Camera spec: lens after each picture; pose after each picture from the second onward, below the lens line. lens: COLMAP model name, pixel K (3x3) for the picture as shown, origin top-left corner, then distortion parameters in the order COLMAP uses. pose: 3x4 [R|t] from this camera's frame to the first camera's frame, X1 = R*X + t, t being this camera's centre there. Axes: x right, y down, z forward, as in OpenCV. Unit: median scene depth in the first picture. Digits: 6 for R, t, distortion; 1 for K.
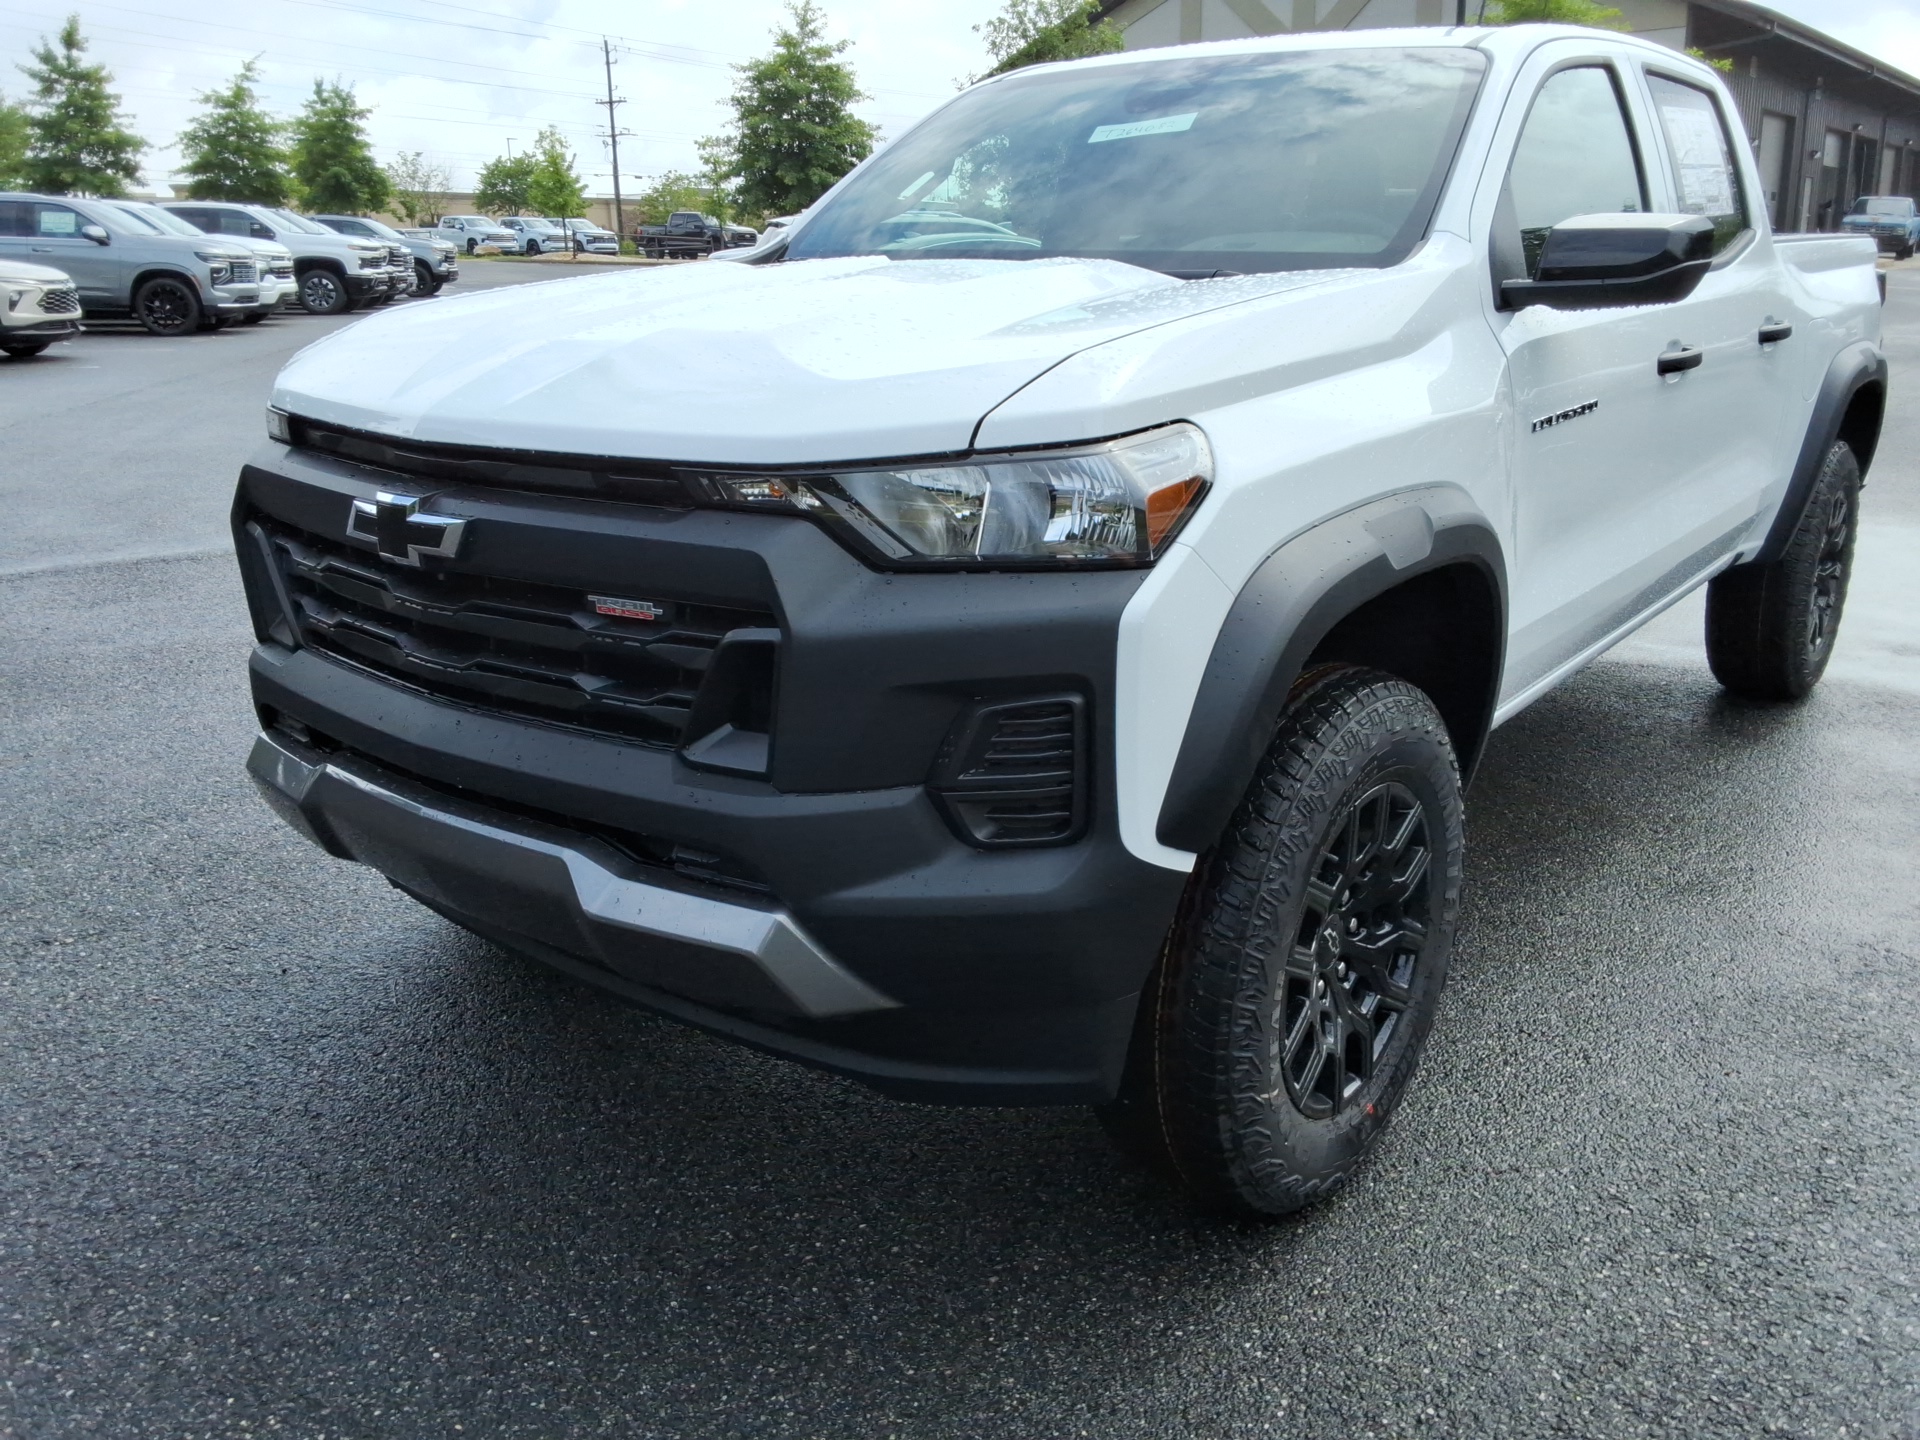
lens RADIAL K [[1576.0, 0, 959.7], [0, 1576.0, 701.4], [0, 0, 1]] dist [0.007123, -0.013987]
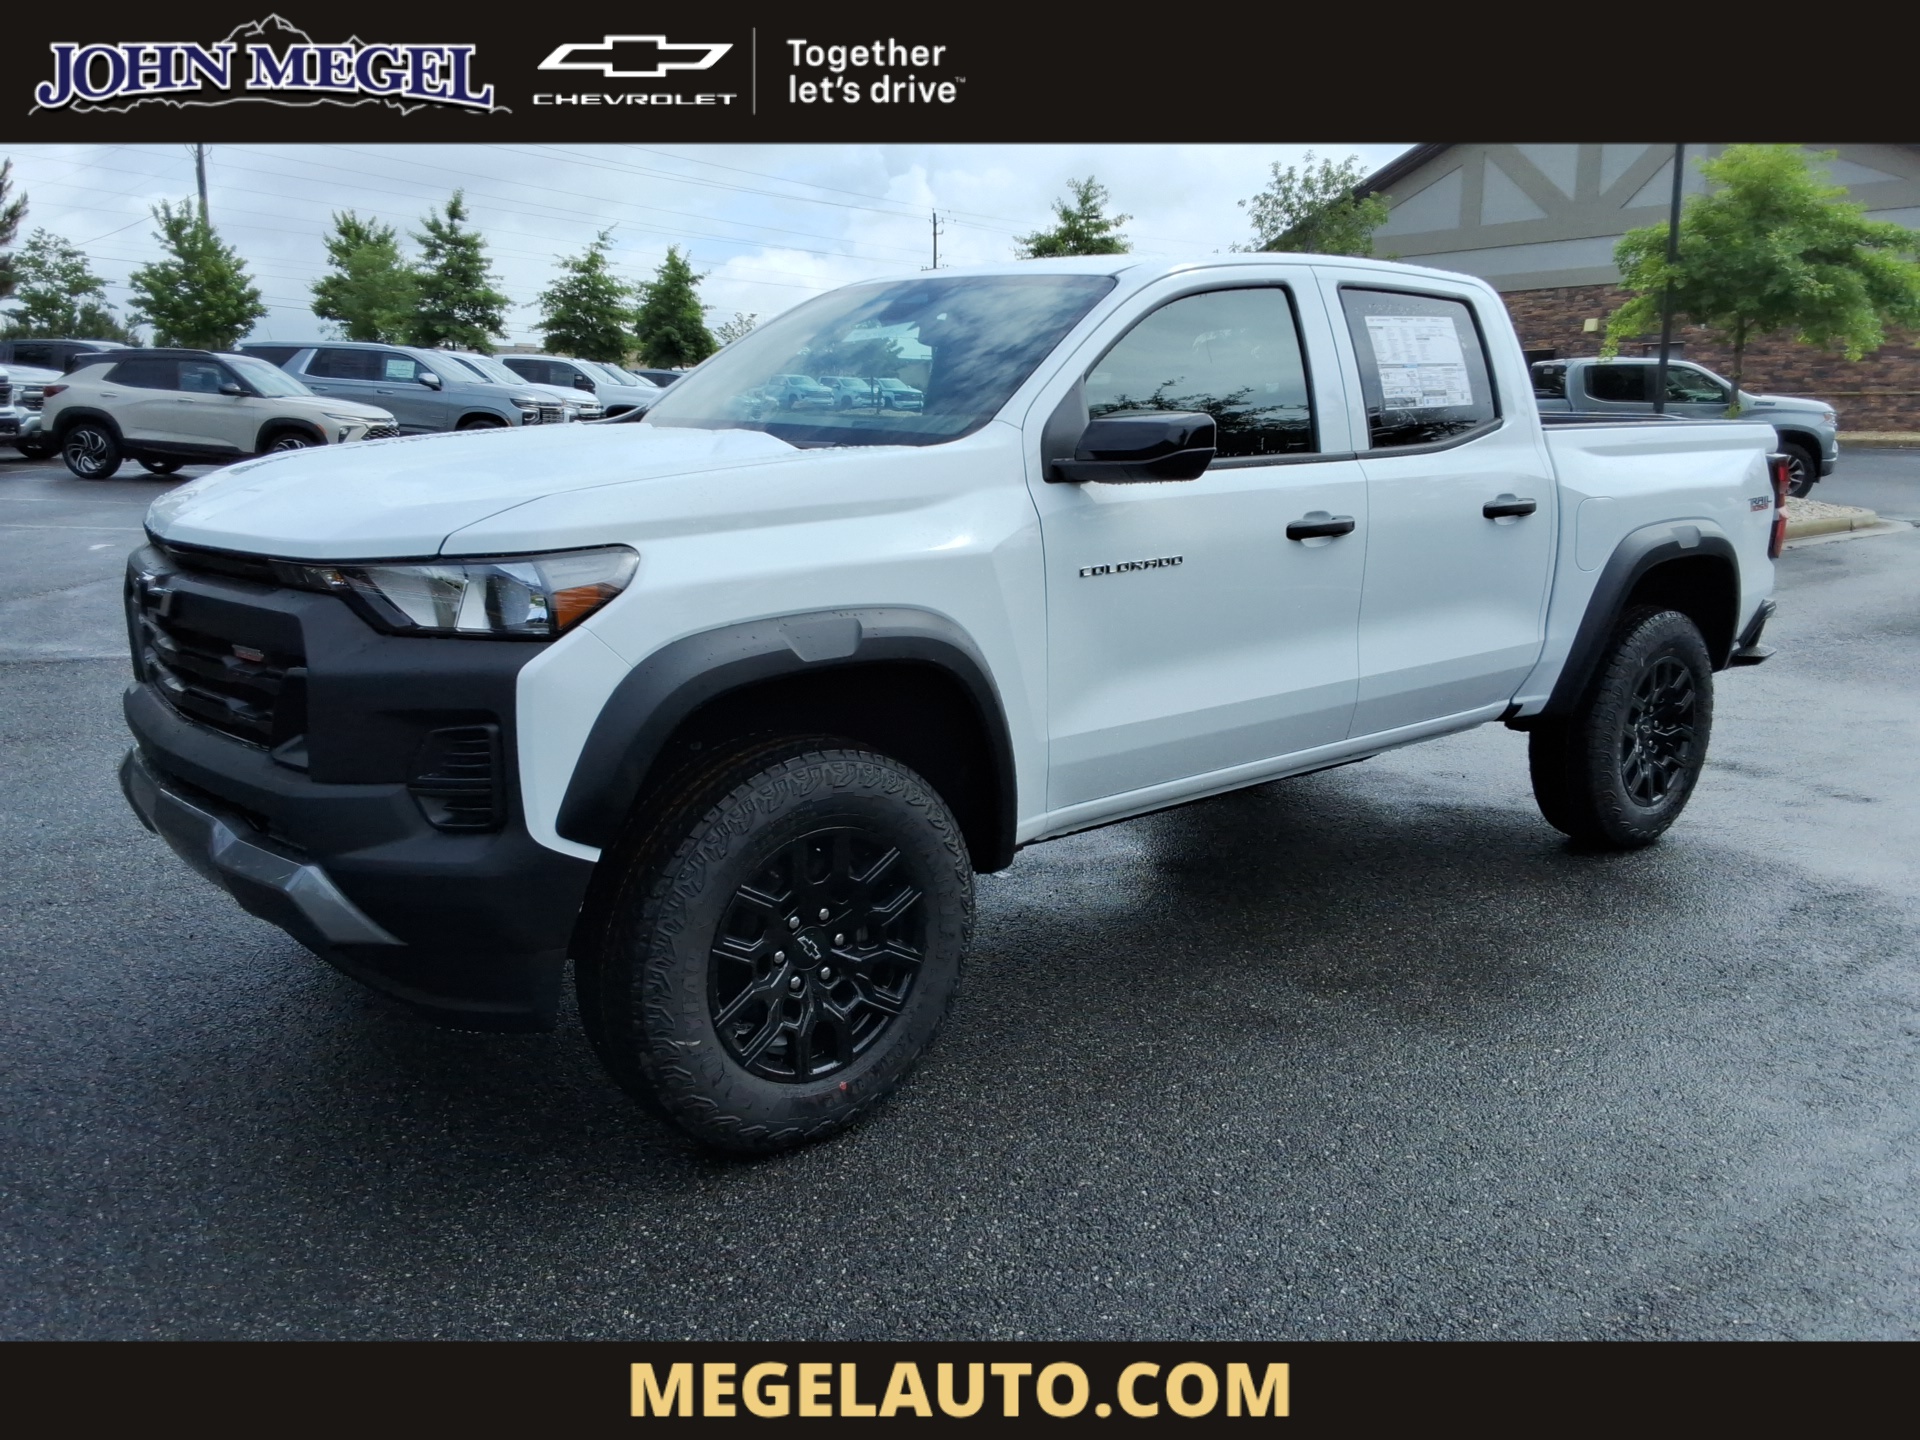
lens RADIAL K [[1542.8, 0, 970.0], [0, 1542.8, 714.8], [0, 0, 1]] dist [0.124458, -0.190776]
pose [[0.981310, 0.060943, -0.182529, 0.044897], [-0.076294, 0.994007, -0.078290, 0.003834], [0.176664, 0.090753, 0.980079, -0.019380]]
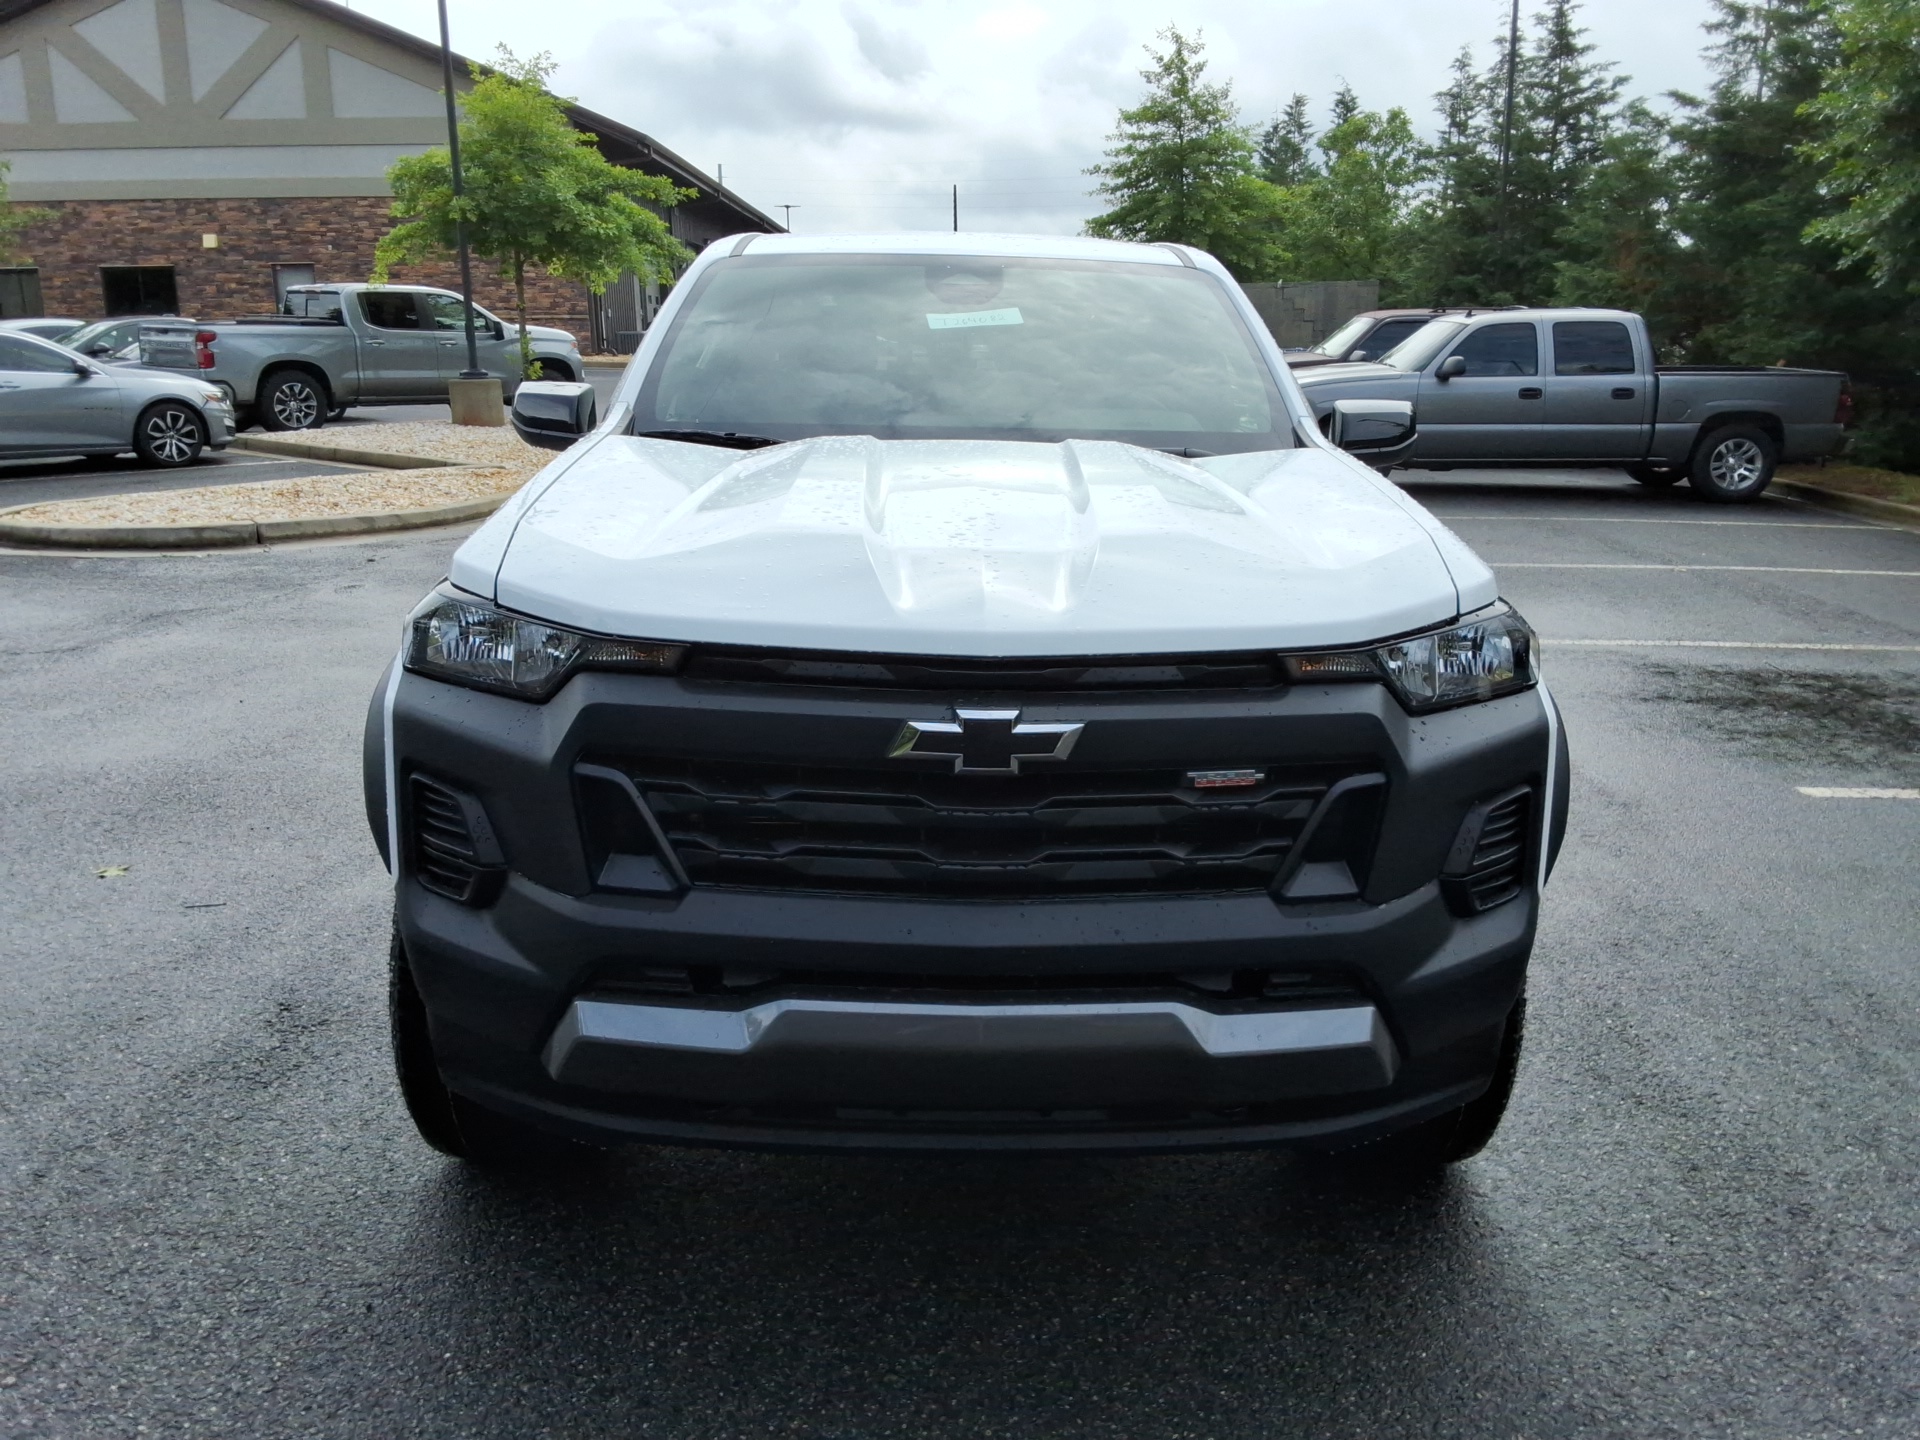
lens RADIAL K [[1542.8, 0, 970.0], [0, 1542.8, 714.8], [0, 0, 1]] dist [0.124458, -0.190776]
pose [[0.766136, -0.138213, 0.627641, -0.062442], [0.165556, 0.986085, 0.015059, -0.009034], [-0.620989, 0.092372, 0.778358, 0.013577]]
